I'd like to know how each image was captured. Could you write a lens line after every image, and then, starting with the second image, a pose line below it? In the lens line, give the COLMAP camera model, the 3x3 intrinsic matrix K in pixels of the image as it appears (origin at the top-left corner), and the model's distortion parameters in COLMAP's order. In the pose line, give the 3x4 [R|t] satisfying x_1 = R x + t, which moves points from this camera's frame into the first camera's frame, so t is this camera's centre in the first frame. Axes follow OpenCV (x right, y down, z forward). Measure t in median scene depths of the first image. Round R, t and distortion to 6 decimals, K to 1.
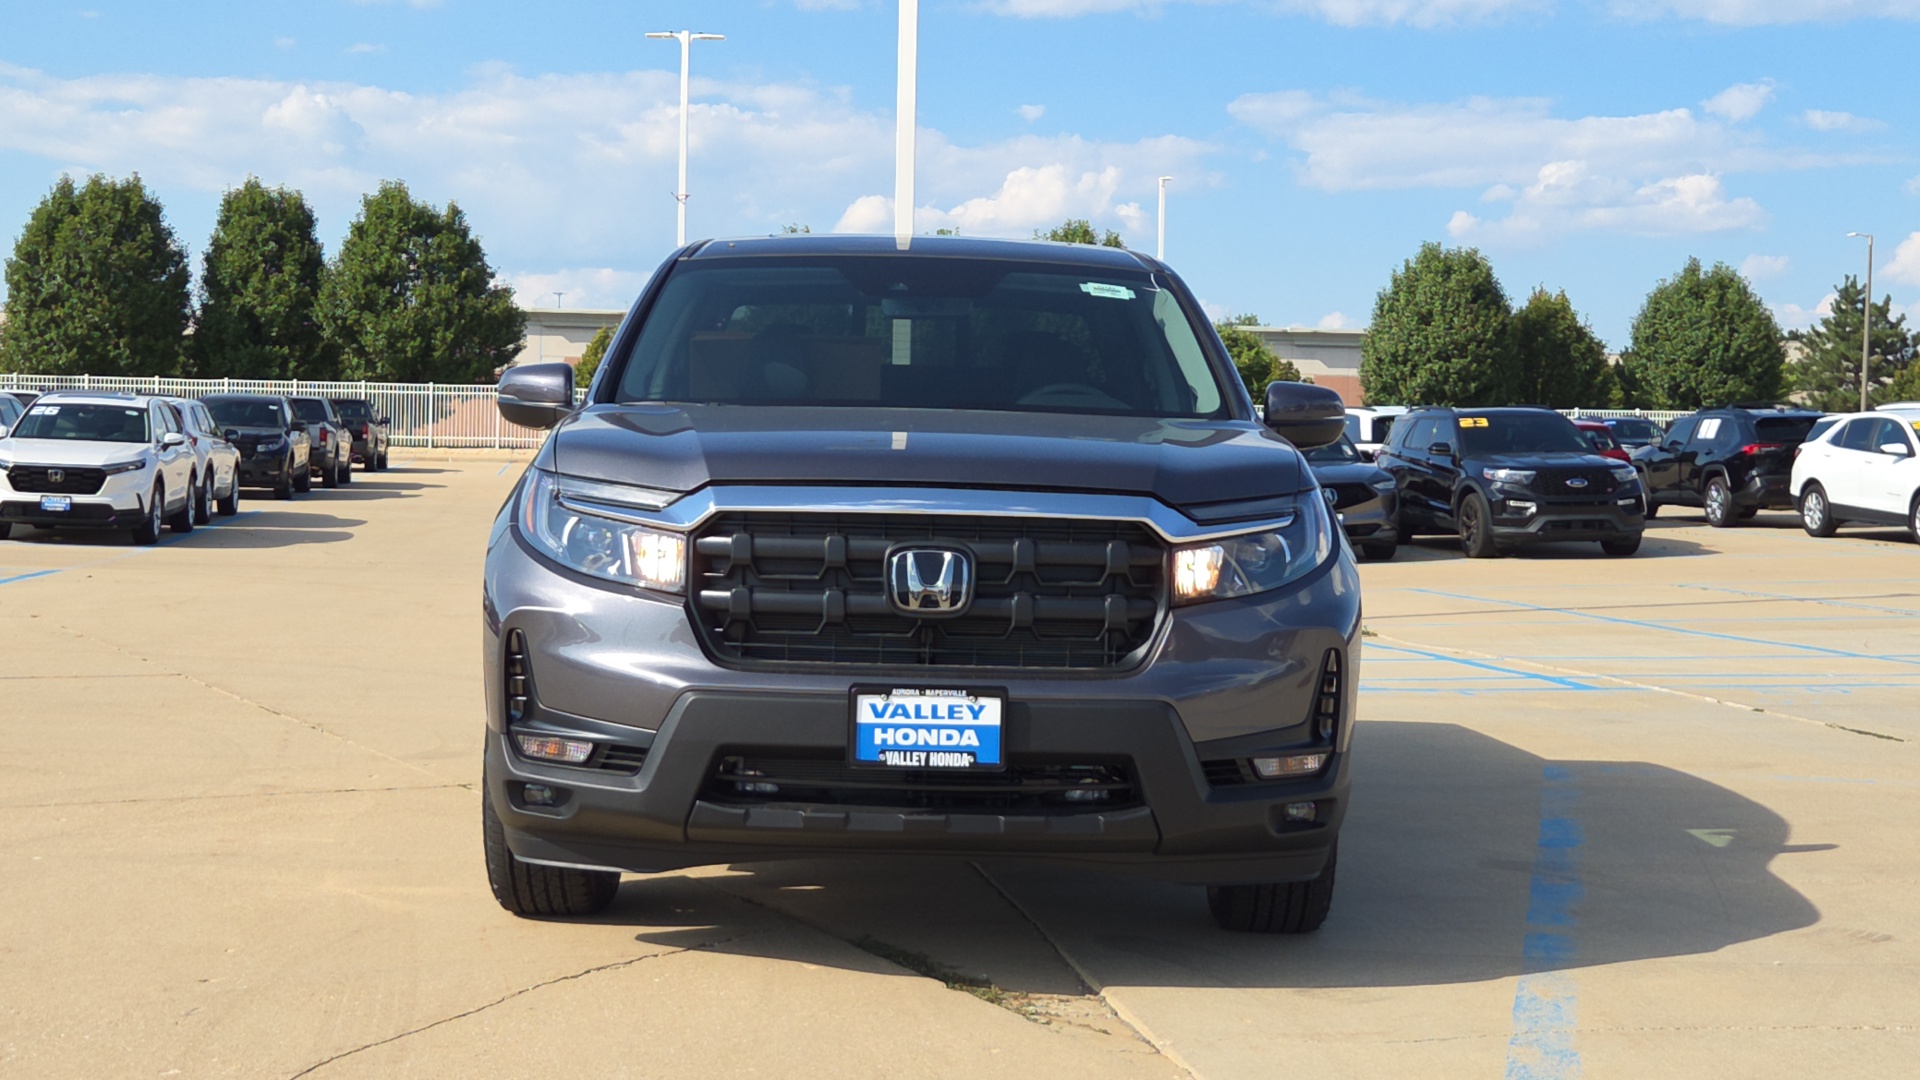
lens RADIAL K [[2710.0, 0, 960.0], [0, 2710.0, 540.0], [0, 0, 1]] dist [0.166724, -0.012305]
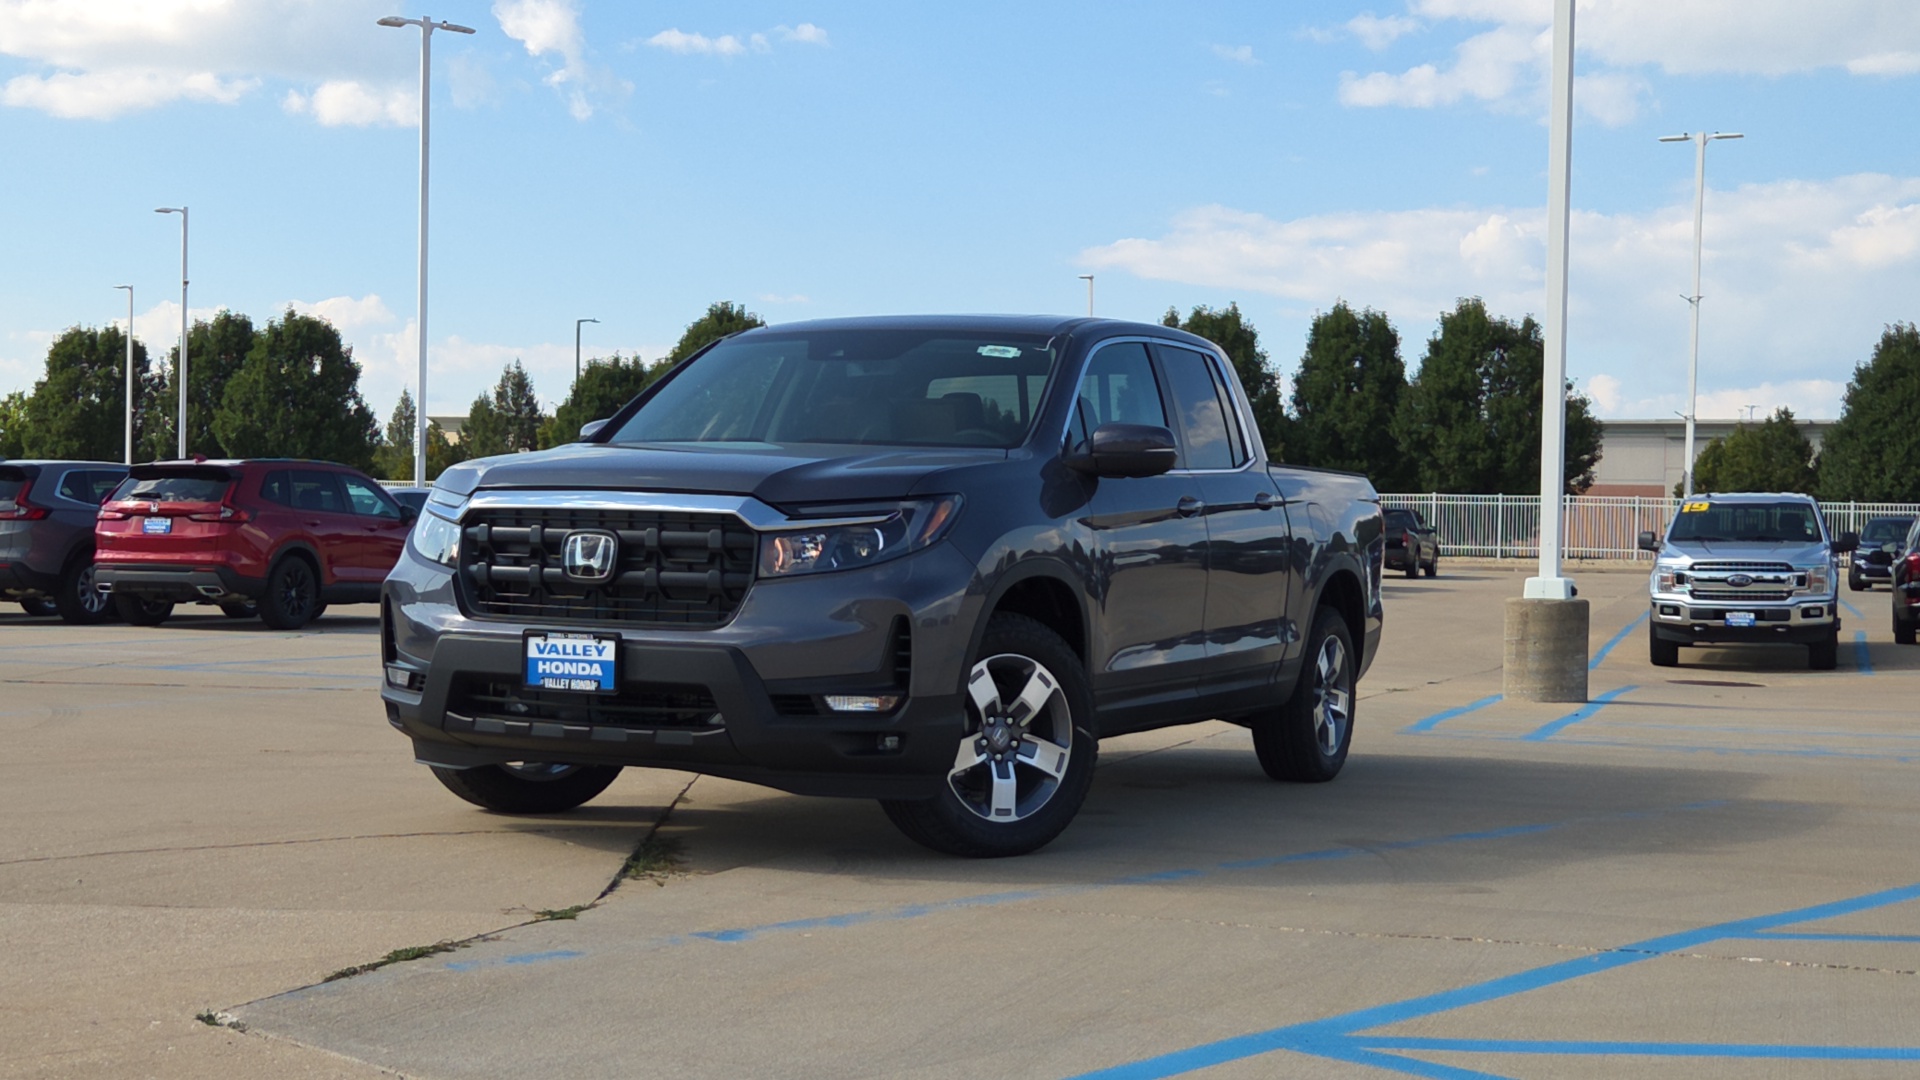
lens RADIAL K [[2833.7, 0, 960.0], [0, 2833.7, 540.0], [0, 0, 1]] dist [-0.005405, -0.048474]
pose [[0.887288, -0.001430, -0.461213, 0.115154], [-0.020671, 0.998867, -0.042863, 0.009022], [0.460752, 0.047565, 0.886253, -0.026661]]
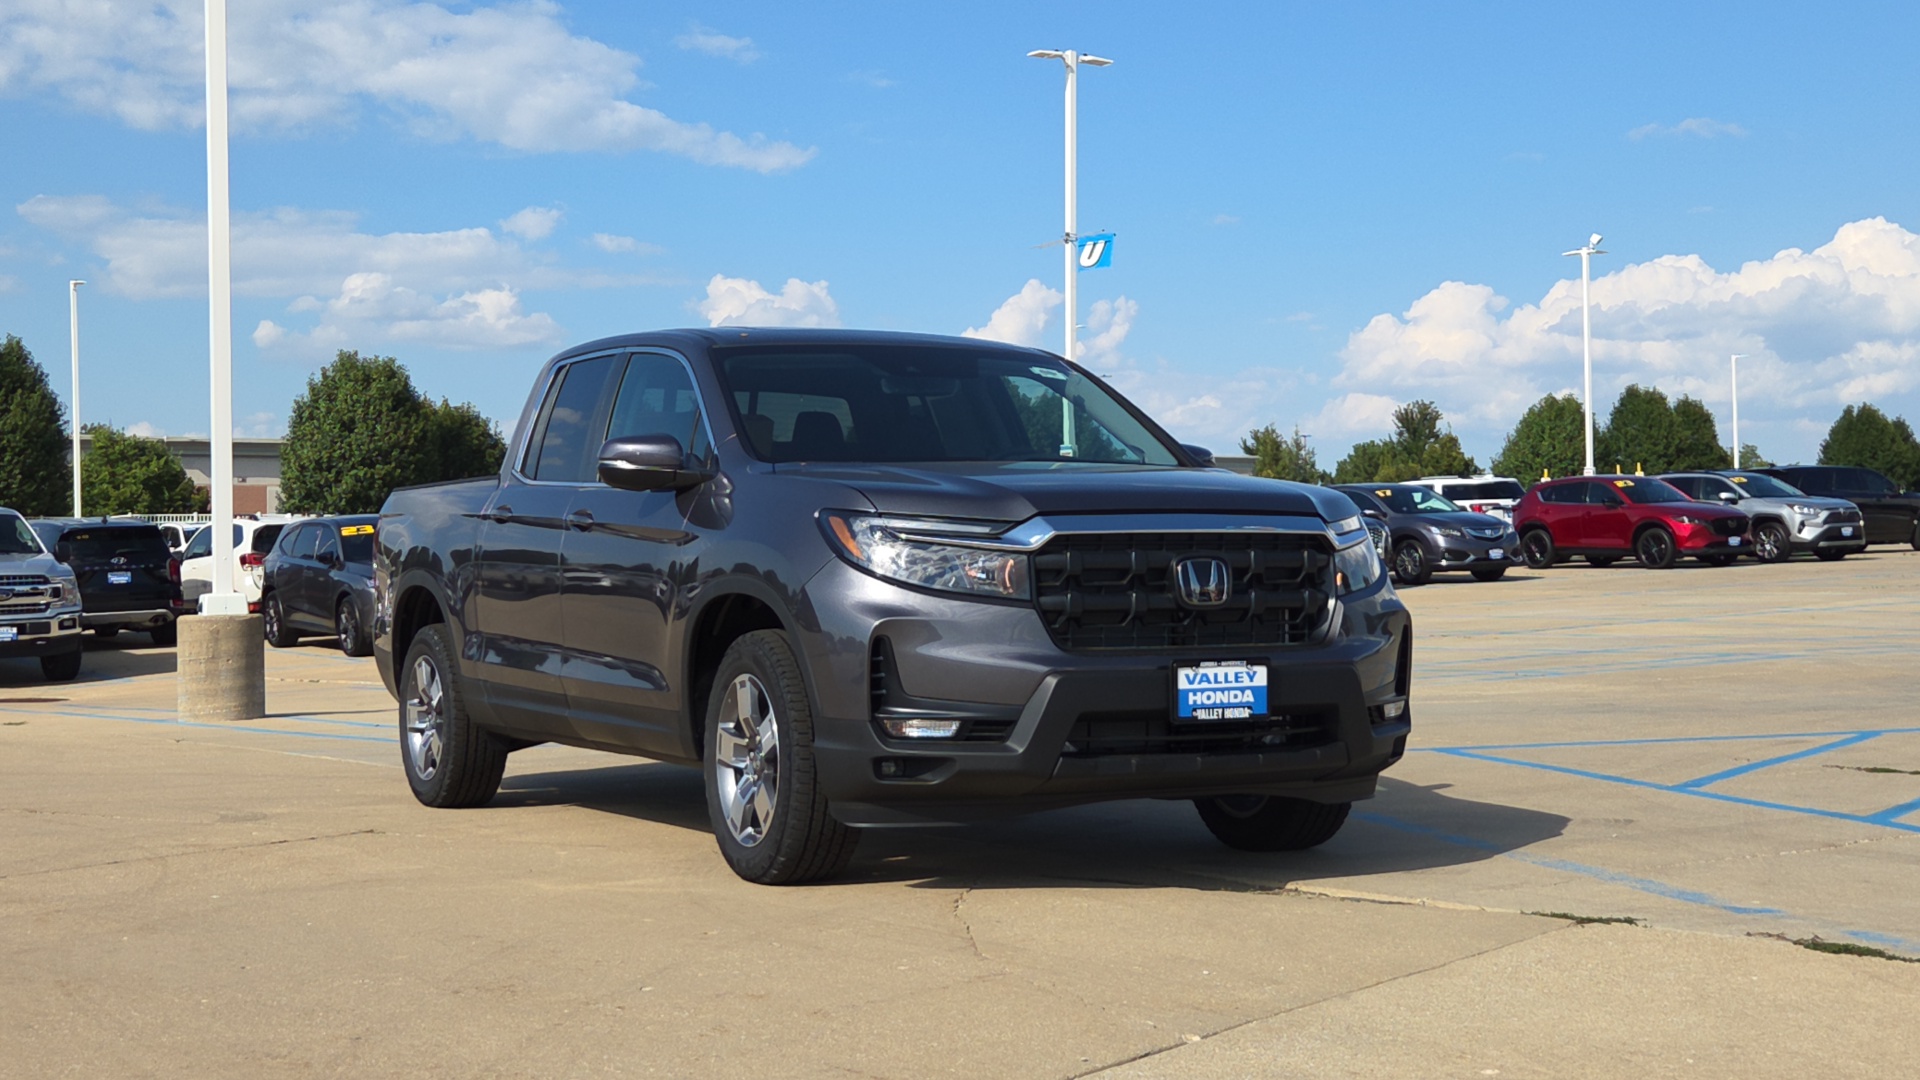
lens RADIAL K [[2749.6, 0, 956.0], [0, 2749.6, 629.1], [0, 0, 1]] dist [0.102919, -0.028103]
pose [[0.892079, -0.044223, 0.449711, -0.102530], [0.048737, 0.998810, 0.001541, 0.004238], [-0.449244, 0.020543, 0.893173, -0.021787]]
